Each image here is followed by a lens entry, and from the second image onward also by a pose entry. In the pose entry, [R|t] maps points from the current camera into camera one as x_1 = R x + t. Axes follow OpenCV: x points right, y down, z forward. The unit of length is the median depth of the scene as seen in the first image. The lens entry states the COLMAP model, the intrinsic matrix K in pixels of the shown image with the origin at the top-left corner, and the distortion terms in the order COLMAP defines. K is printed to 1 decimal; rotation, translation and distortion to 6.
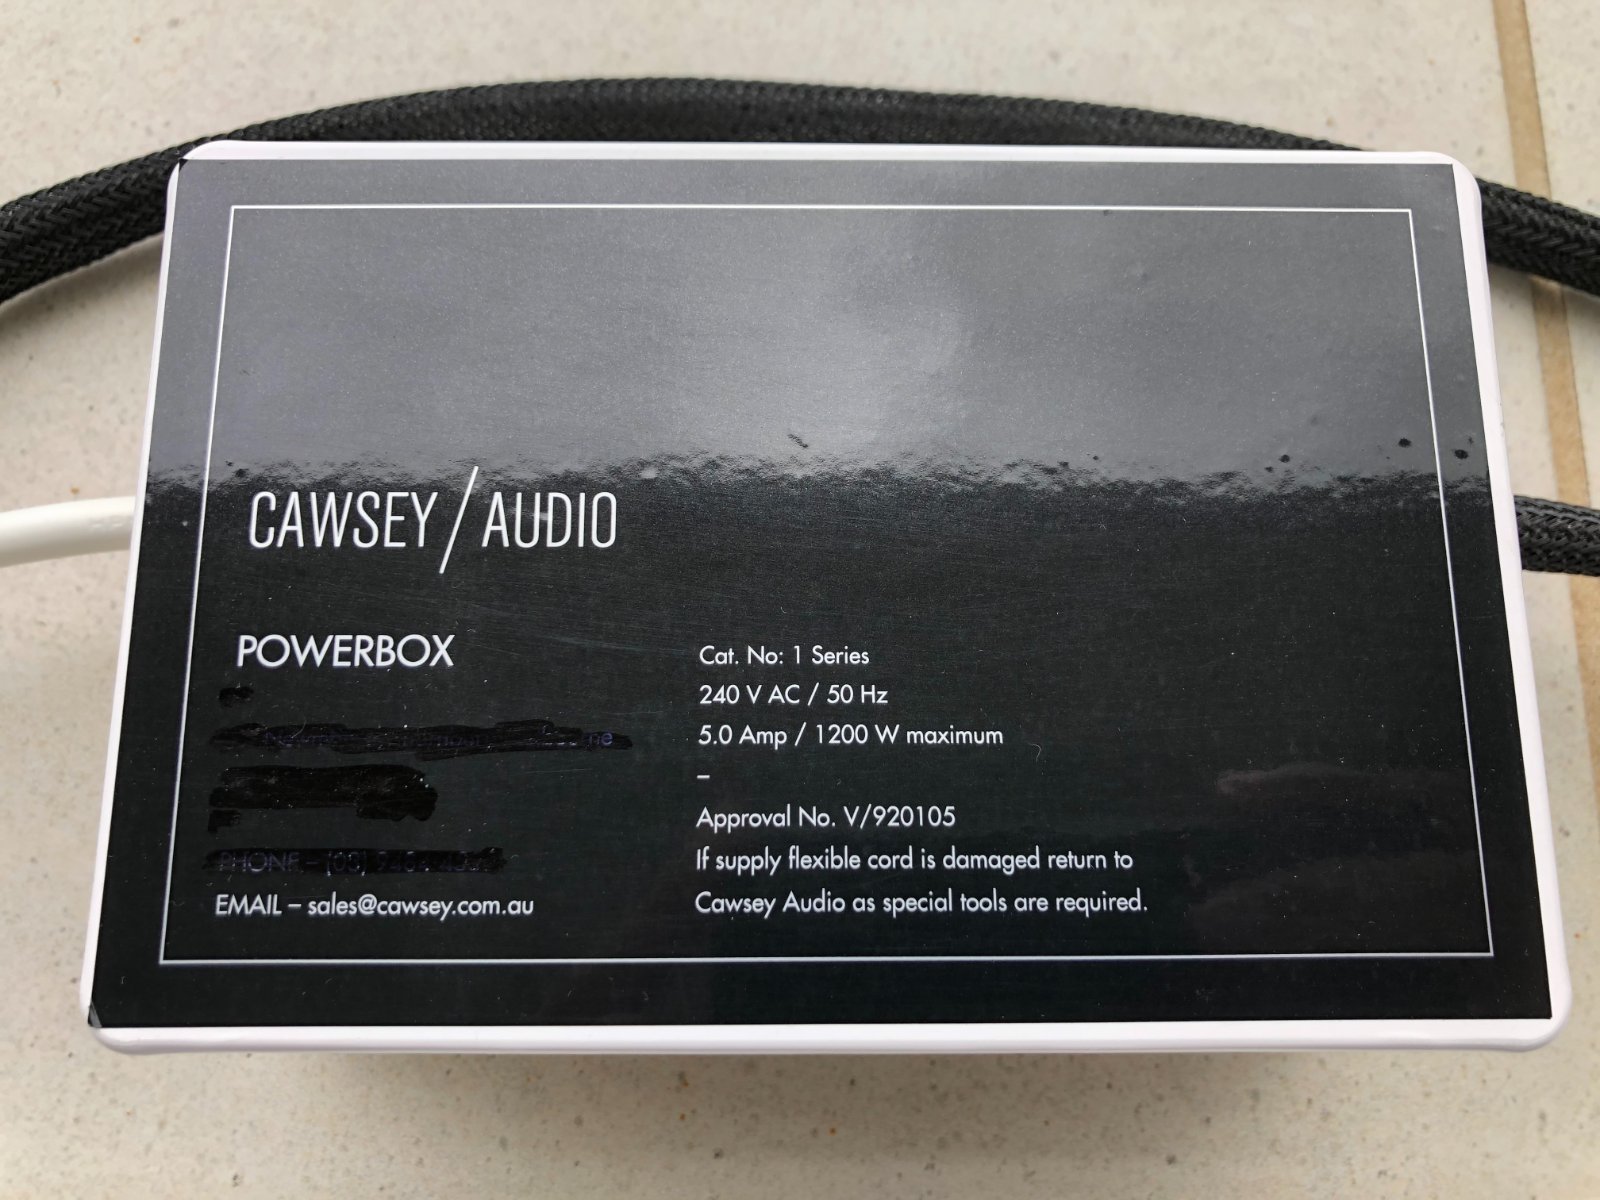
lens RADIAL K [[1339.9, 0, 805.4], [0, 1339.9, 596.1], [0, 0, 1]] dist [-0.002170, -0.009890]
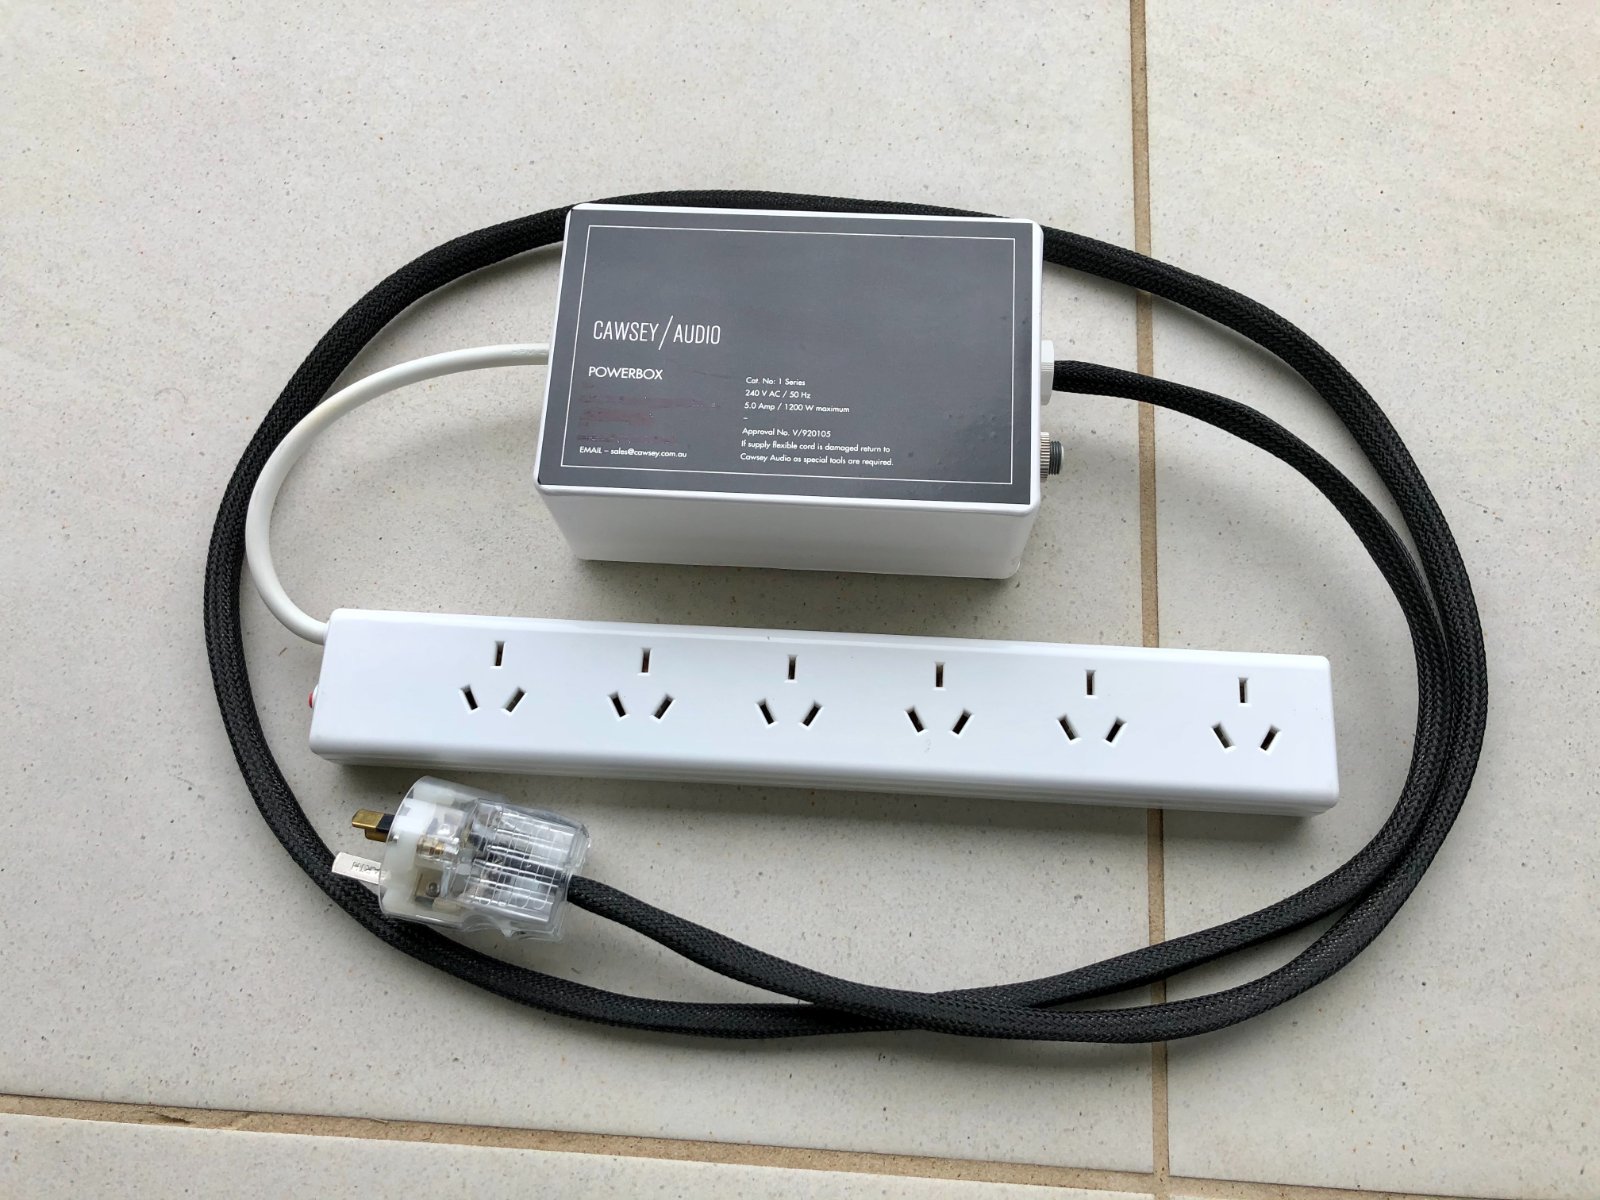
lens RADIAL K [[1323.3, 0, 800.0], [0, 1323.3, 600.0], [0, 0, 1]] dist [0.007391, -0.049982]
pose [[0.997180, 0.043472, -0.061178, 0.232893], [-0.048777, 0.994918, -0.088081, 0.765788], [0.057038, 0.090816, 0.994233, -1.796485]]
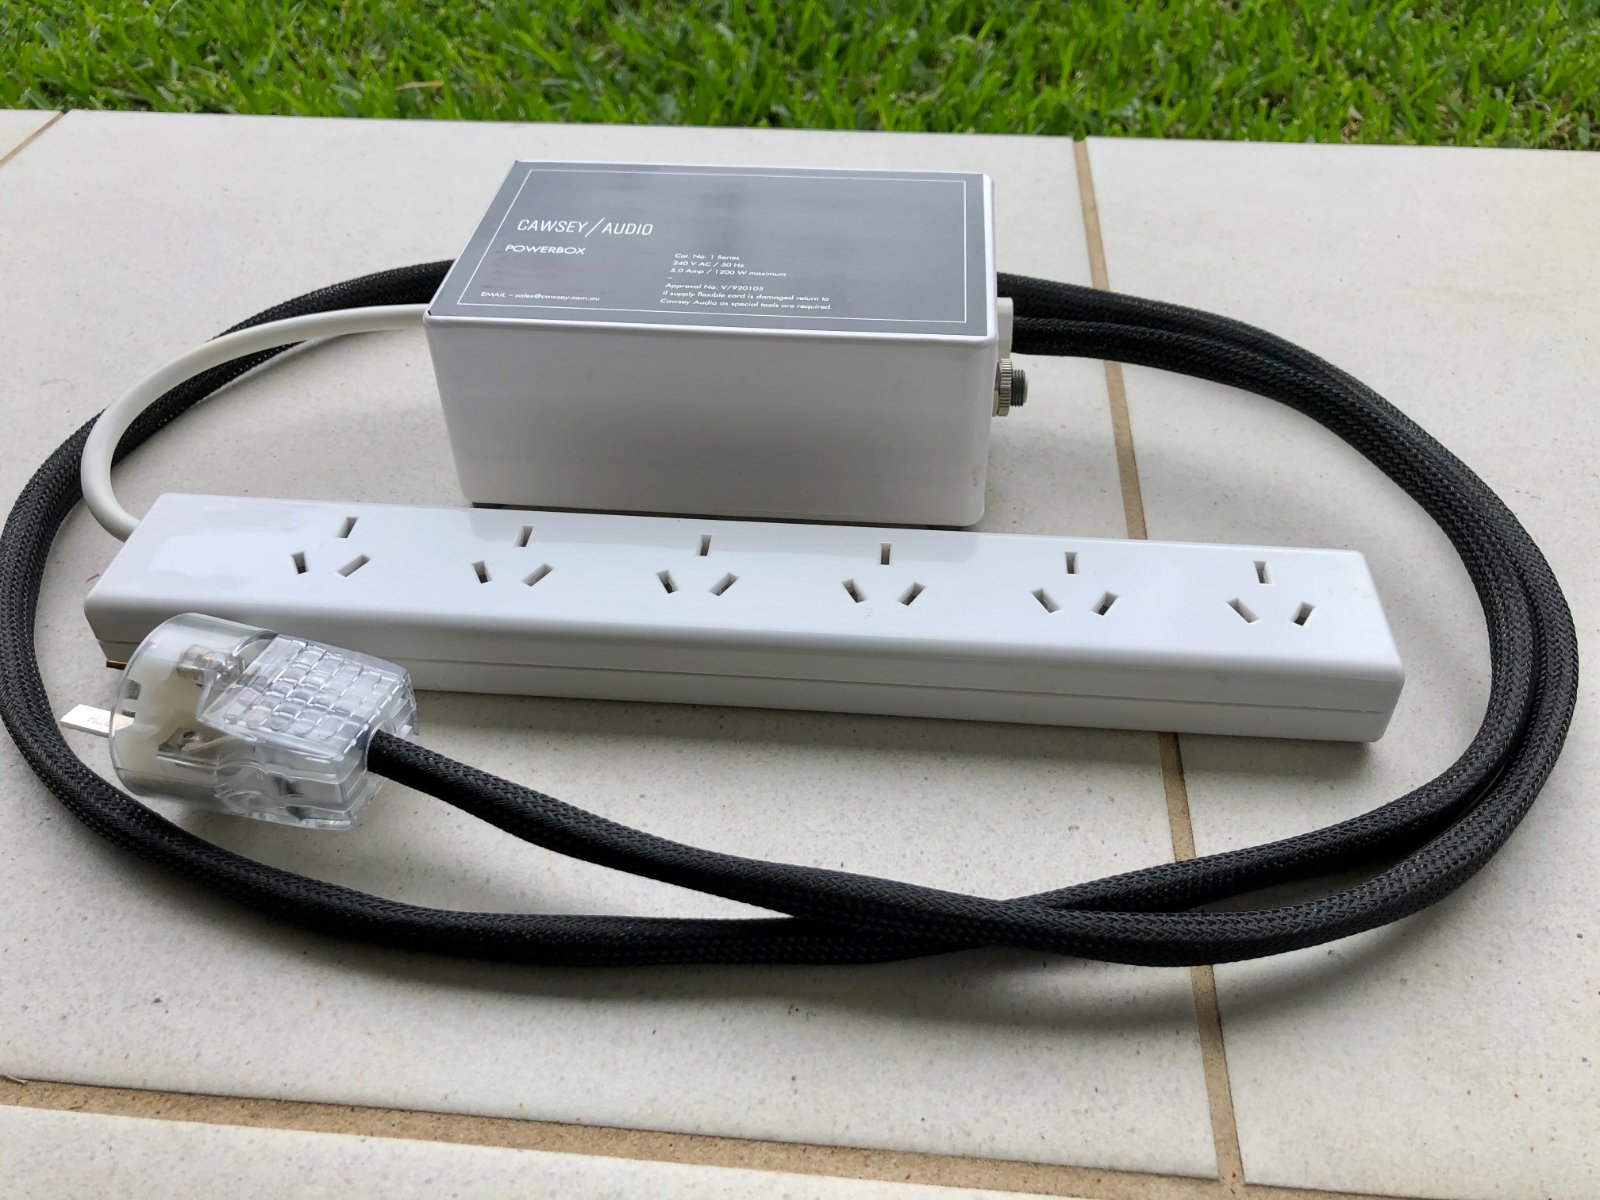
lens RADIAL K [[1339.9, 0, 805.4], [0, 1339.9, 596.1], [0, 0, 1]] dist [-0.002170, -0.009890]
pose [[0.995986, 0.047359, -0.075950, 0.412671], [-0.082279, 0.818472, -0.568624, 2.095594], [0.035234, 0.572591, 0.819084, -0.779677]]
